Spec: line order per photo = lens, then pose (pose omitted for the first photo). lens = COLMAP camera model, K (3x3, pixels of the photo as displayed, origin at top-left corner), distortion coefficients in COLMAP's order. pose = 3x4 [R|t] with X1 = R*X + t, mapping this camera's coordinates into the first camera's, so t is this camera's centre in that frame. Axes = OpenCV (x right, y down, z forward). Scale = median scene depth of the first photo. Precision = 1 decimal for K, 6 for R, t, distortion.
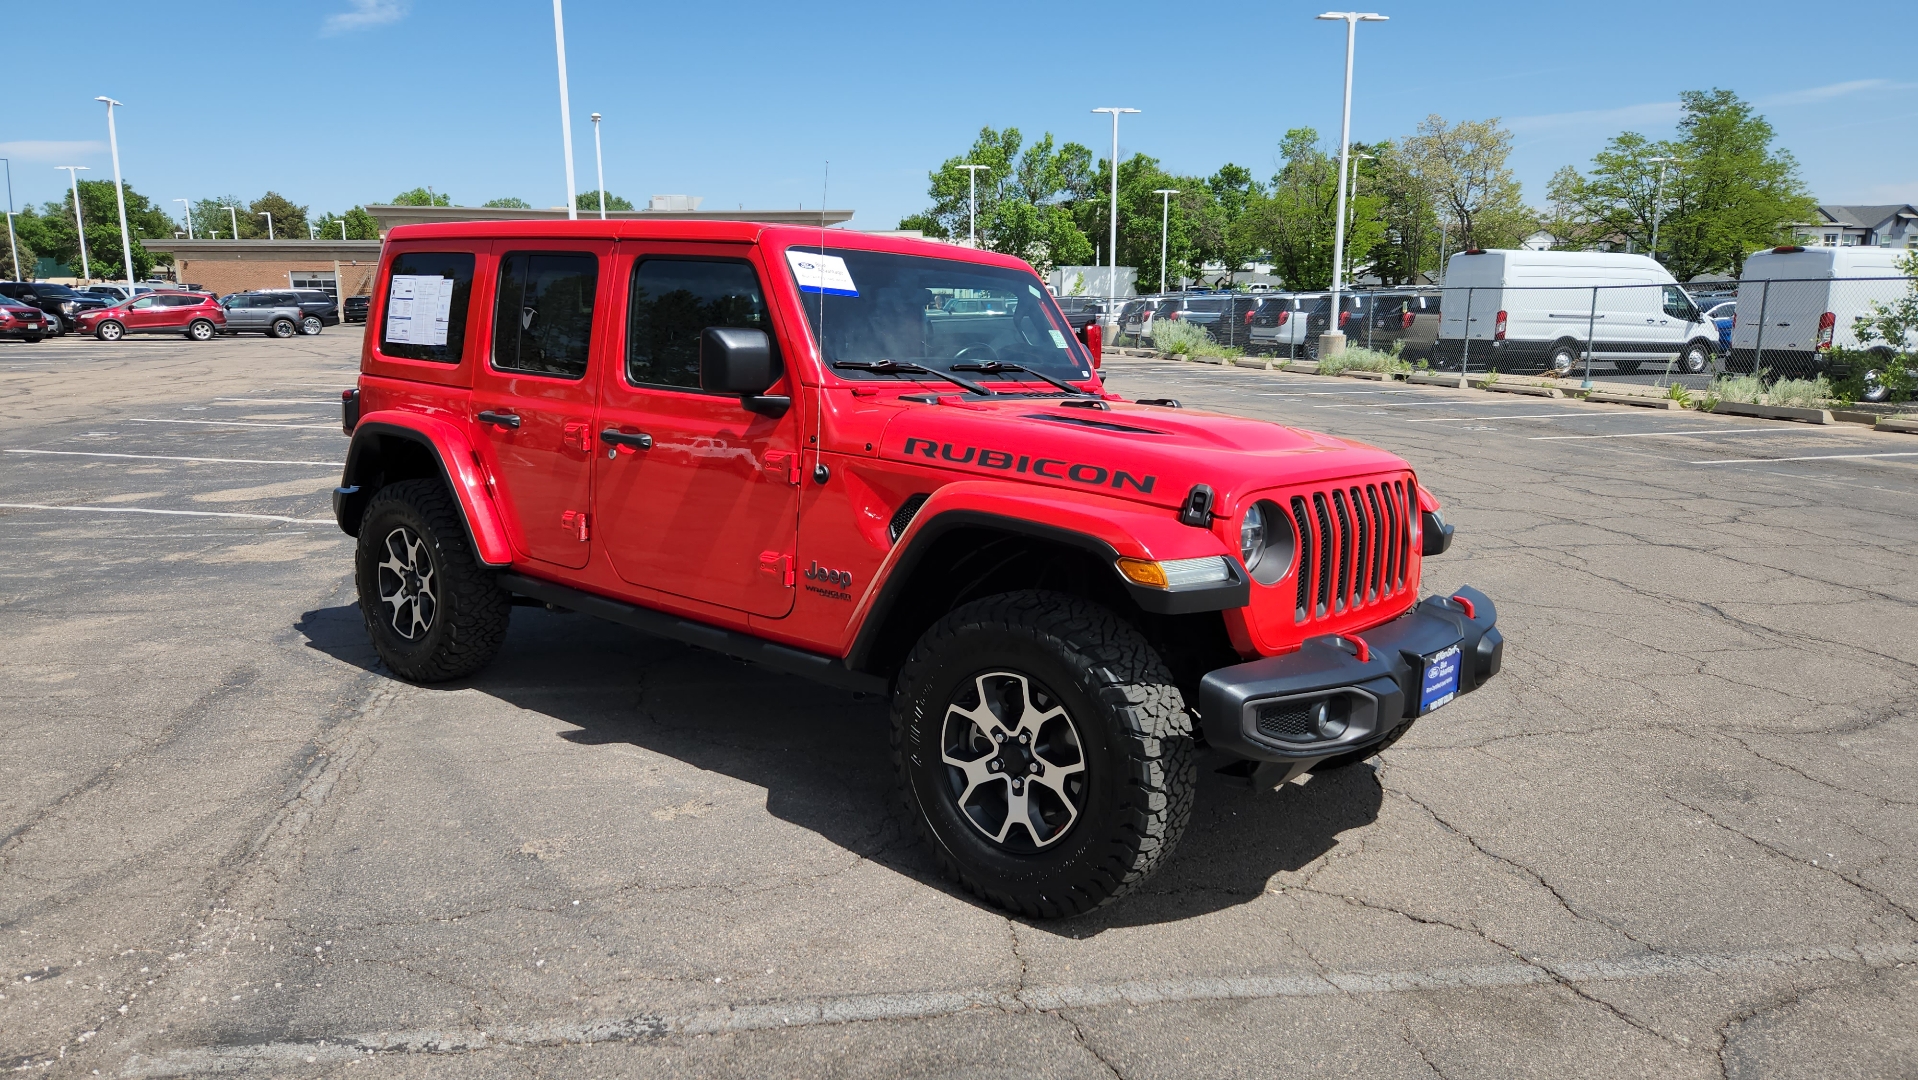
lens RADIAL K [[1284.8, 0, 913.5], [0, 1284.8, 524.5], [0, 0, 1]] dist [0.070985, -0.057982]
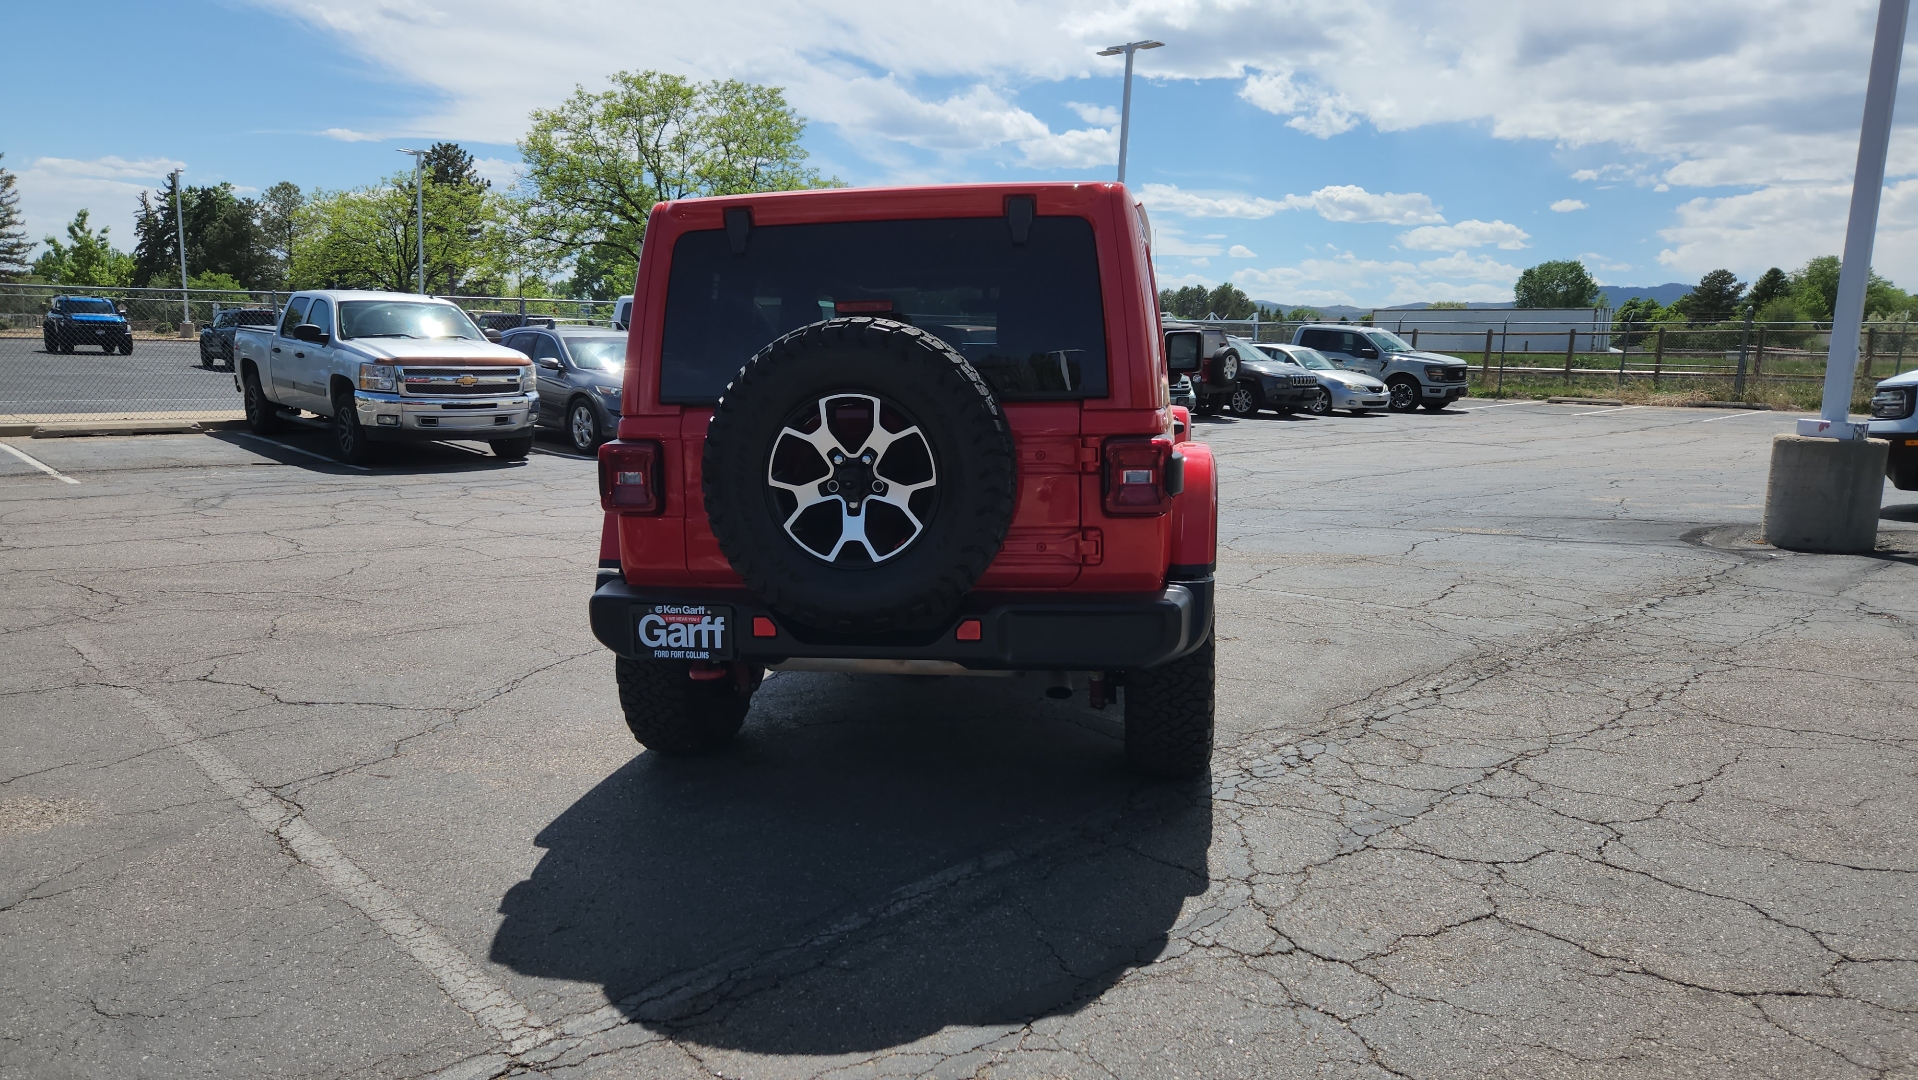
lens RADIAL K [[1284.8, 0, 919.3], [0, 1284.8, 532.7], [0, 0, 1]] dist [0.070985, -0.057982]
pose [[-0.509150, -0.142254, 0.848840, -1.054667], [0.123671, 0.963920, 0.235719, -0.256929], [-0.851746, 0.224993, -0.473187, 1.633288]]
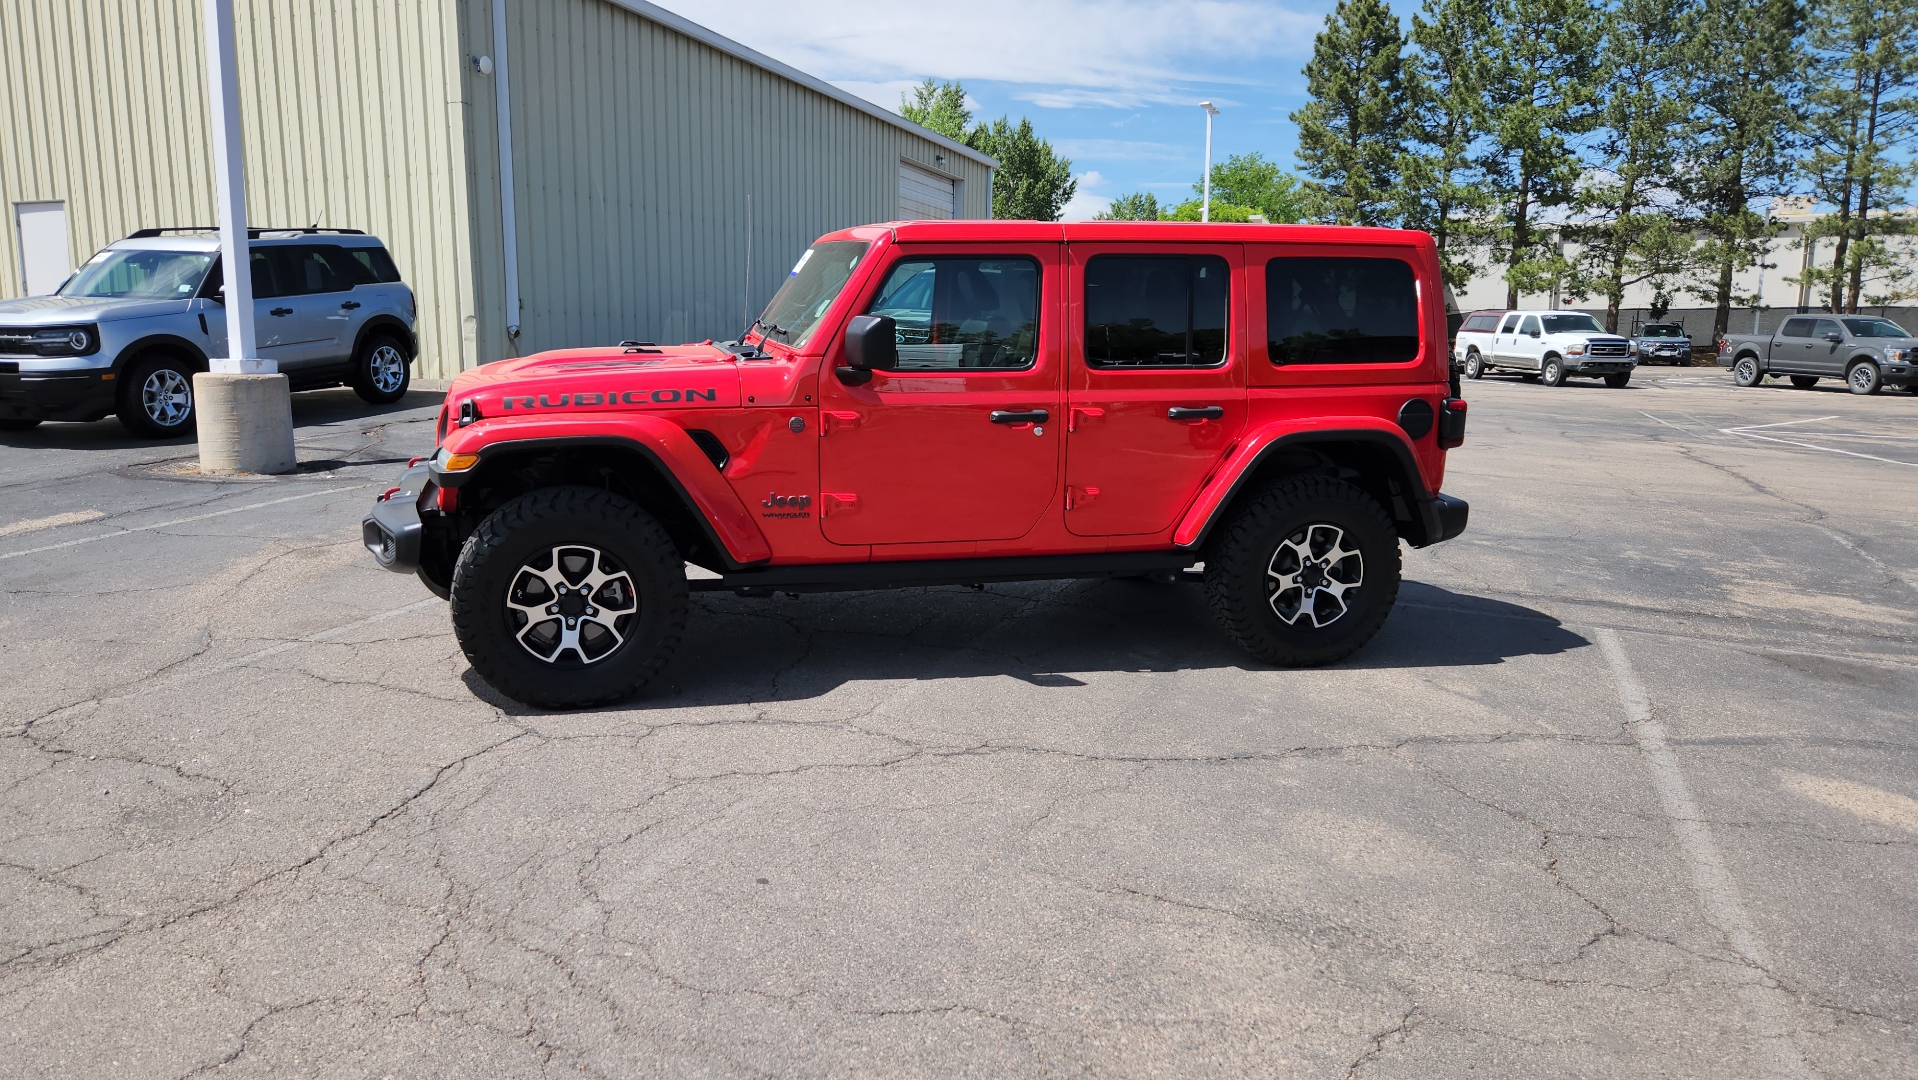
lens RADIAL K [[1284.8, 0, 919.9], [0, 1284.8, 550.6], [0, 0, 1]] dist [0.070985, -0.057982]
pose [[-0.561068, 0.124632, -0.818333, 0.937199], [-0.165732, 0.951669, 0.258569, -0.240660], [0.811009, 0.280699, -0.513296, 1.653923]]
